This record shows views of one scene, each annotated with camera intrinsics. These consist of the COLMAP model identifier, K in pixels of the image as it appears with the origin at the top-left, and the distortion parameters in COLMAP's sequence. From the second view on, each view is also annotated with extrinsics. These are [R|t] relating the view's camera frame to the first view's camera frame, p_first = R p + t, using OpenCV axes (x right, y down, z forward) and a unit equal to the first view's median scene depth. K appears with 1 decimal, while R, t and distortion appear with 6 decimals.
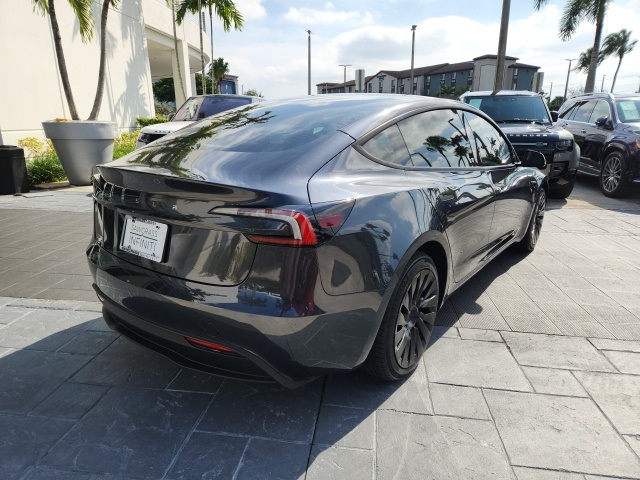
lens RADIAL K [[427.9, 0, 323.0], [0, 427.9, 239.8], [0, 0, 1]] dist [0.062329, -0.047756]
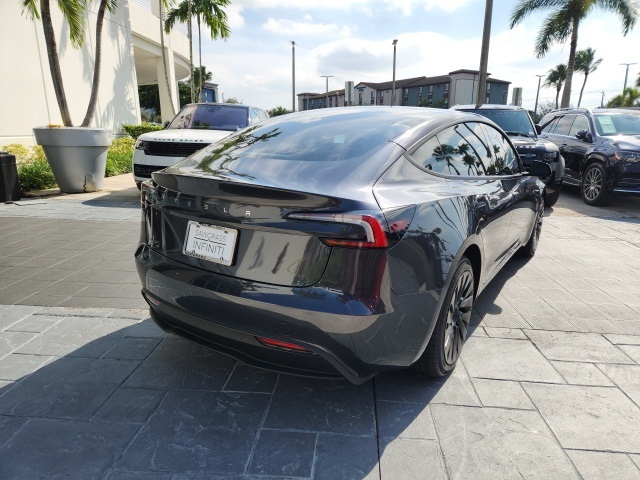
lens RADIAL K [[427.9, 0, 332.7], [0, 427.9, 237.1], [0, 0, 1]] dist [0.062329, -0.047756]
pose [[0.997233, -0.005296, 0.074146, -0.126156], [0.007231, 0.999640, -0.025846, 0.007302], [-0.073982, 0.026311, 0.996912, -0.033082]]
